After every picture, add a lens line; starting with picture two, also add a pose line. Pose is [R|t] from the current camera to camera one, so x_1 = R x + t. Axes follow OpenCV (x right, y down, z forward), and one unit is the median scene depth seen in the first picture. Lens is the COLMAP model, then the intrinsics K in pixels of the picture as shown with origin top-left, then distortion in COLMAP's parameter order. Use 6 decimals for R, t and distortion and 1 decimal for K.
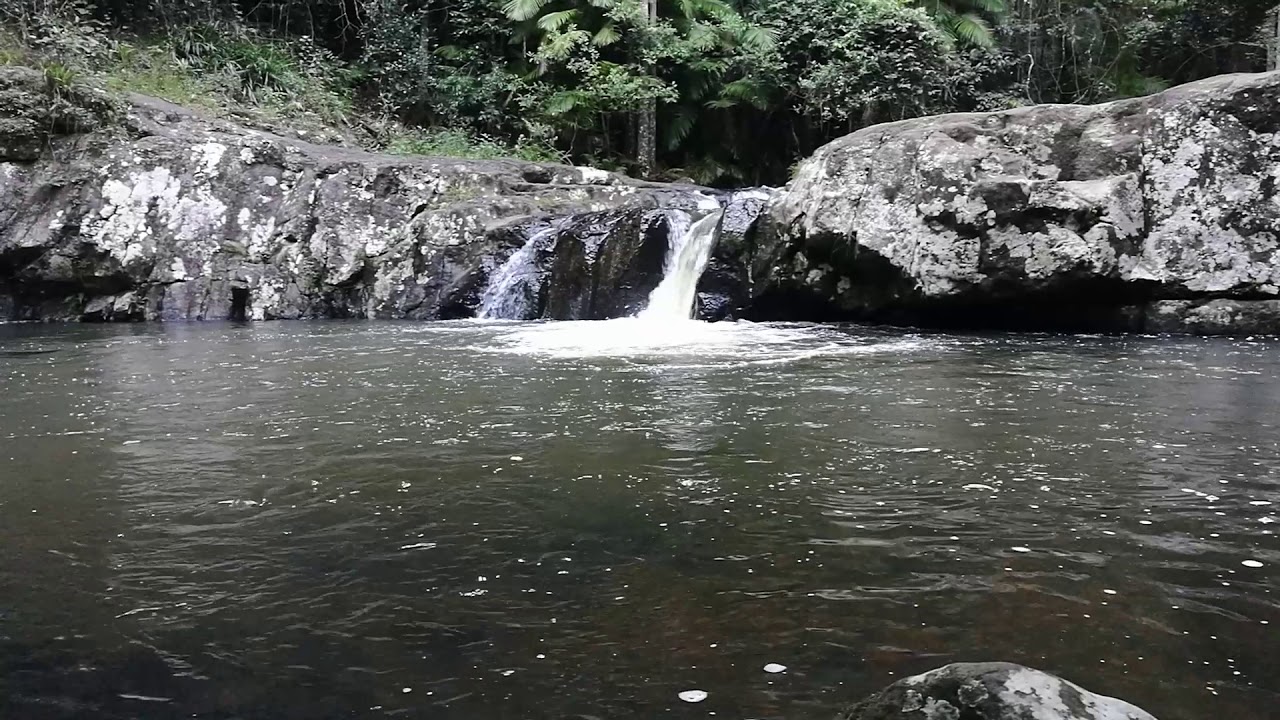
lens RADIAL K [[1013.1, 0, 641.3], [0, 1013.1, 360.1], [0, 0, 1]] dist [-0.006754, 0.024449]
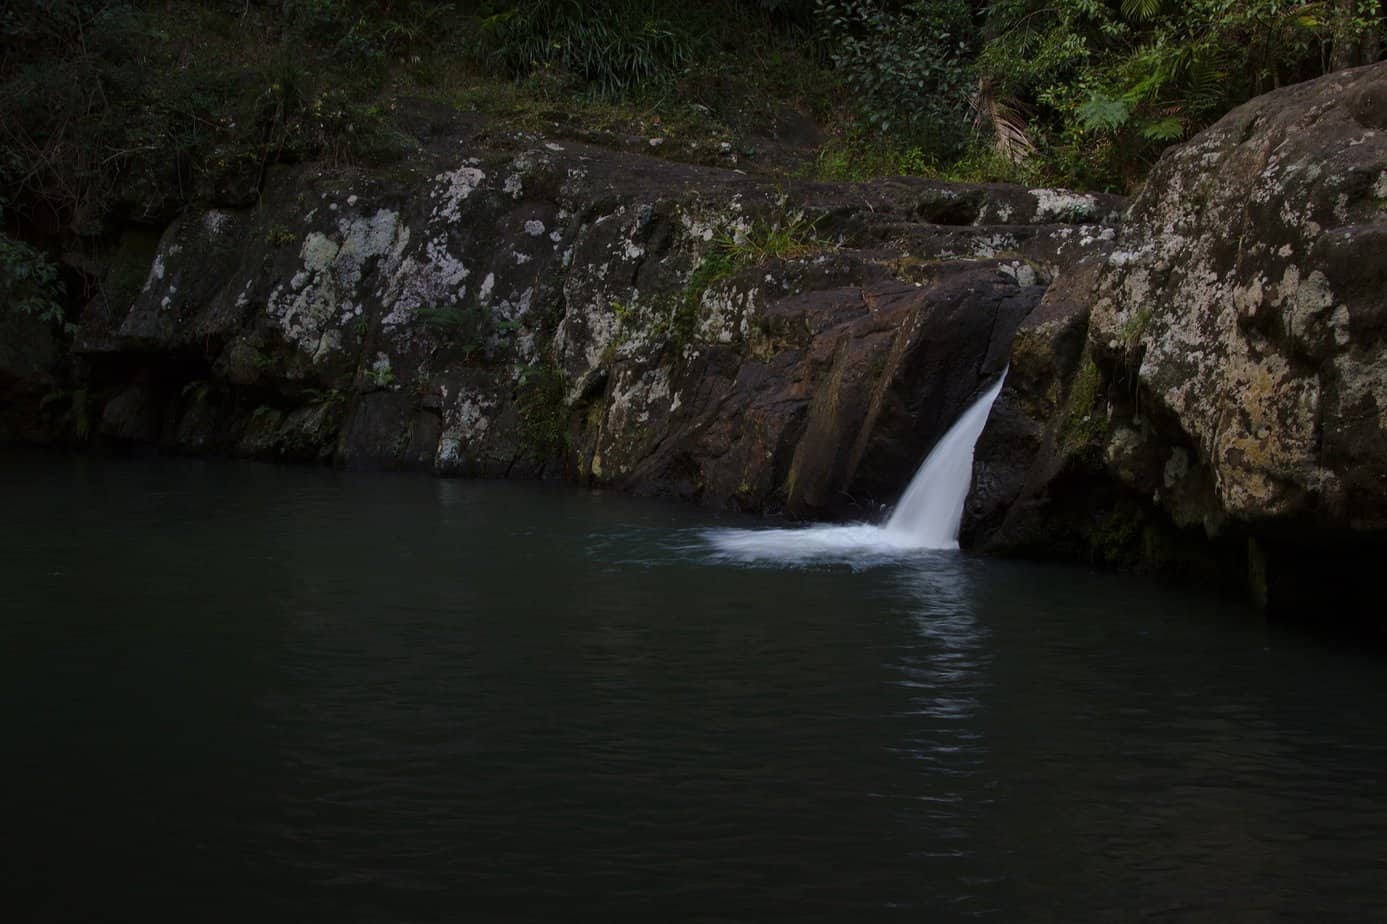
lens RADIAL K [[1817.7, 0, 693.2], [0, 1817.7, 459.8], [0, 0, 1]] dist [-0.052010, 0.000000]
pose [[0.816003, 0.058236, -0.575106, 0.361913], [-0.075142, 0.997157, -0.005644, -0.044476], [0.573142, 0.047820, 0.818059, 0.197864]]
